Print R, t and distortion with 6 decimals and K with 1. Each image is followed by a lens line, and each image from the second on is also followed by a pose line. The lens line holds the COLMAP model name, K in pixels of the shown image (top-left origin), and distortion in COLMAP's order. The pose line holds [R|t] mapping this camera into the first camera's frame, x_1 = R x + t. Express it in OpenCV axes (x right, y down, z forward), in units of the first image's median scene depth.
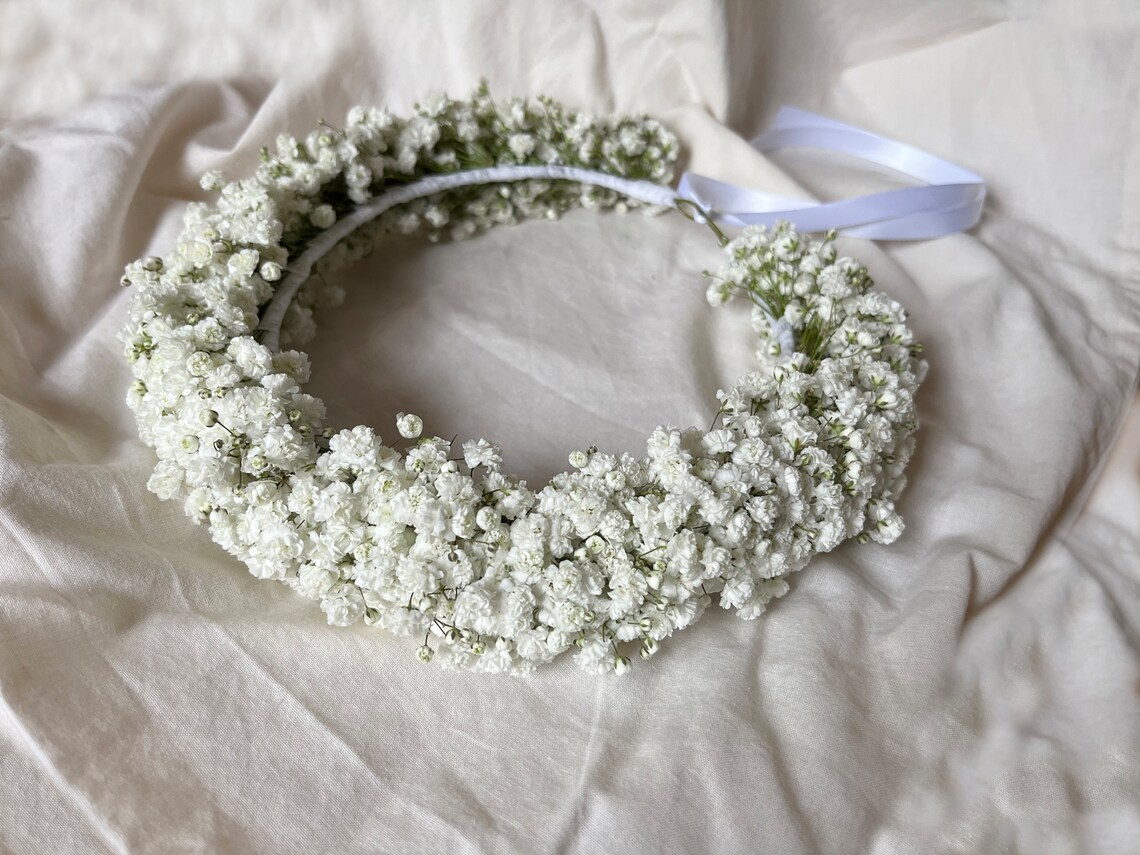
lens RADIAL K [[910.2, 0, 572.0], [0, 910.2, 428.3], [0, 0, 1]] dist [0.026689, -0.053238]
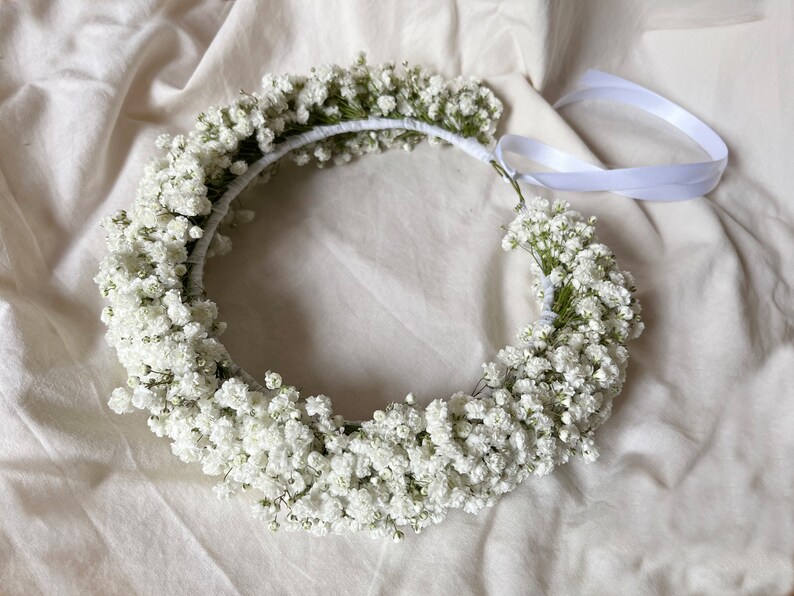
lens RADIAL K [[633.9, 0, 398.3], [0, 633.9, 294.7], [0, 0, 1]] dist [0.026689, -0.053238]
pose [[0.993200, 0.098024, -0.062809, 0.063627], [-0.082344, 0.972868, 0.216213, -0.298535], [0.082299, -0.209571, 0.974324, 0.004819]]
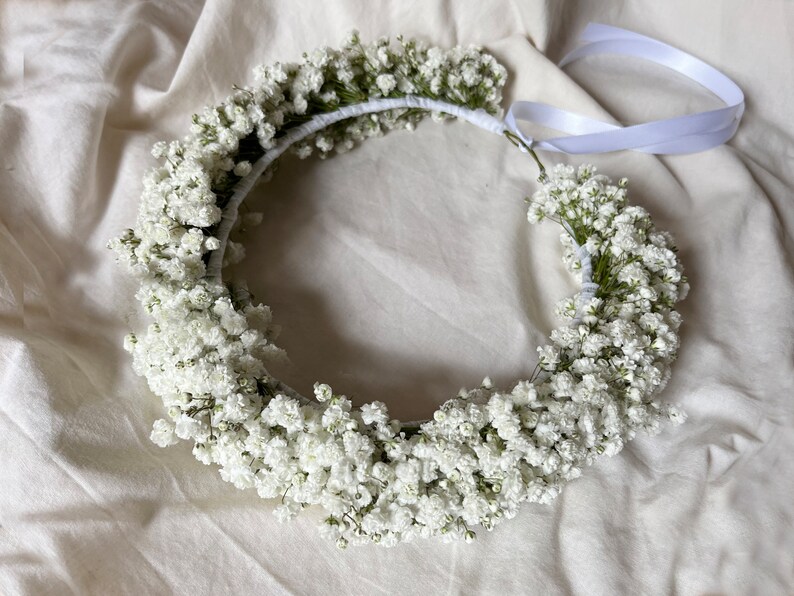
lens RADIAL K [[633.9, 0, 393.8], [0, 633.9, 301.1], [0, 0, 1]] dist [0.026689, -0.053238]
pose [[0.999180, -0.016770, -0.036858, -0.020290], [0.025694, 0.966070, 0.256999, -0.302989], [0.031297, -0.257736, 0.965708, 0.053535]]
